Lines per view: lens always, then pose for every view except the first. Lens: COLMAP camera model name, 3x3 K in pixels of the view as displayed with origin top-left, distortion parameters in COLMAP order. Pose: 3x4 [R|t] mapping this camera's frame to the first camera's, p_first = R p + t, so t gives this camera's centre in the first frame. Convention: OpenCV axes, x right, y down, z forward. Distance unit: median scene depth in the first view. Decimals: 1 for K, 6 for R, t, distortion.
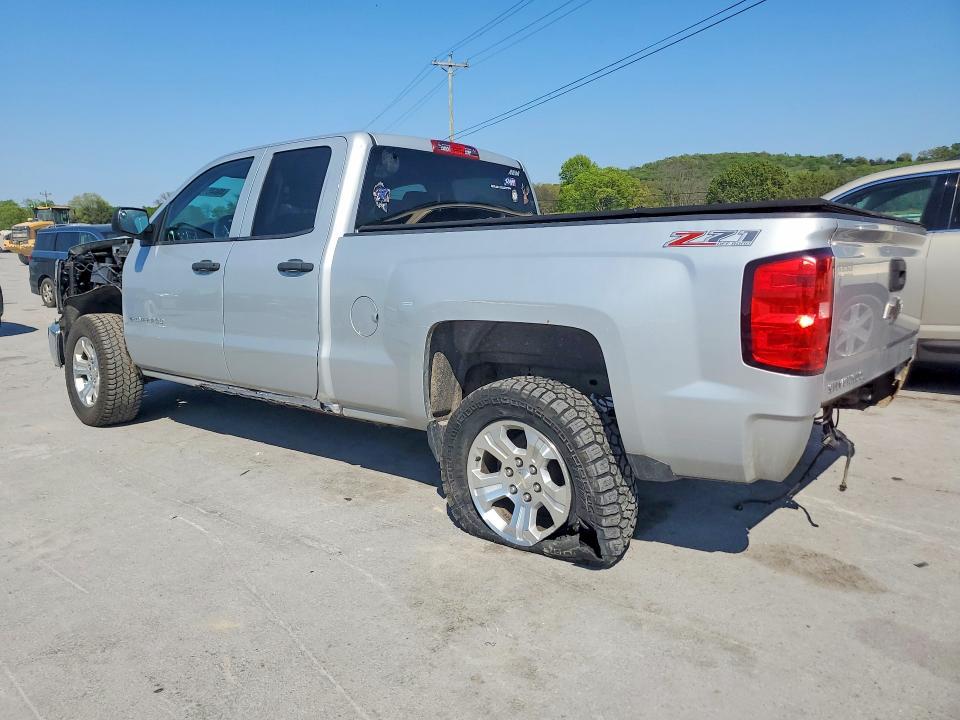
lens RADIAL K [[724.0, 0, 480.0], [0, 724.0, 360.0], [0, 0, 1]] dist [0.021157, 0.001992]
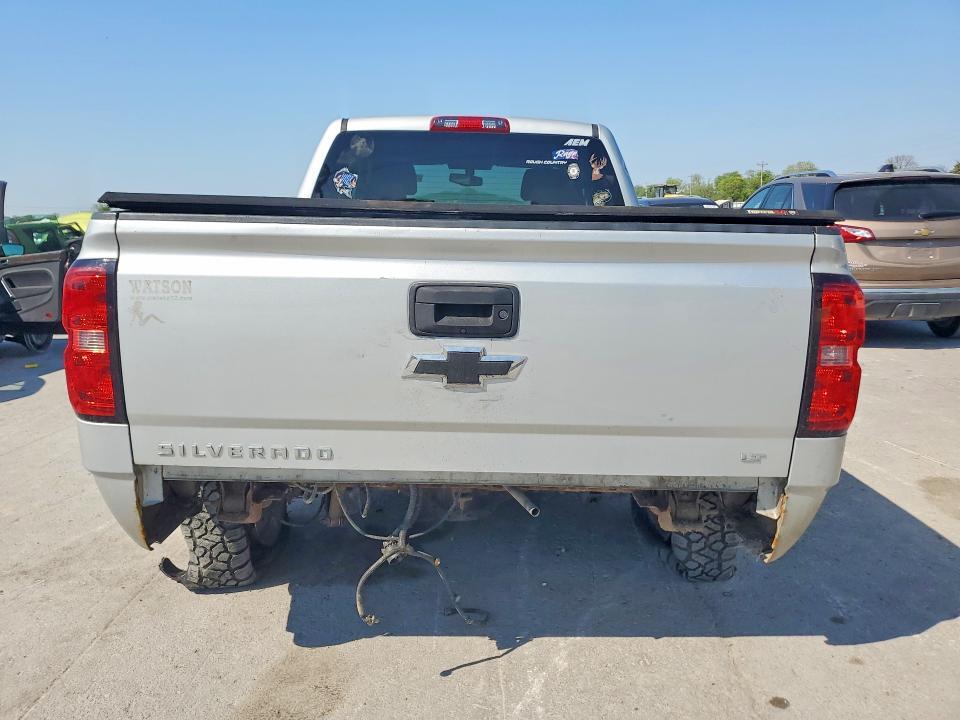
lens RADIAL K [[749.2, 0, 480.0], [0, 749.2, 360.0], [0, 0, 1]] dist [0.021550, 0.003481]
pose [[0.640867, 0.153265, -0.752197, 0.791320], [-0.125812, 0.987587, 0.094036, -0.103039], [0.757272, 0.034371, 0.652194, 0.468287]]
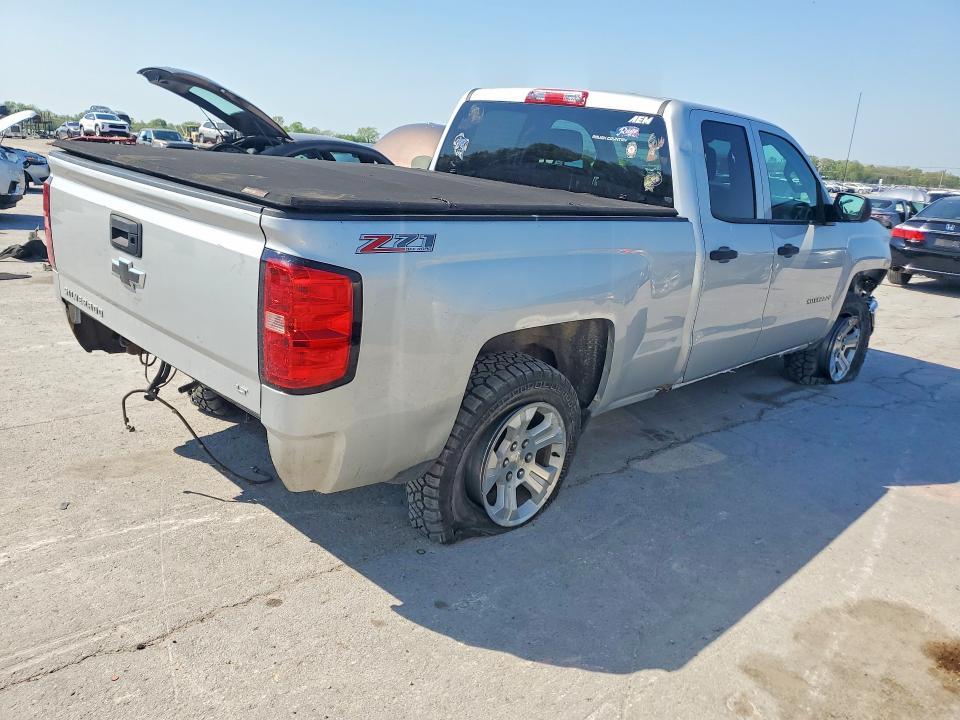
lens RADIAL K [[749.2, 0, 480.0], [0, 749.2, 360.0], [0, 0, 1]] dist [0.021550, 0.003481]
pose [[-0.068887, 0.281045, -0.957219, 1.105426], [-0.241181, 0.926345, 0.289337, -0.259928], [0.968032, 0.250795, 0.003970, 1.099931]]
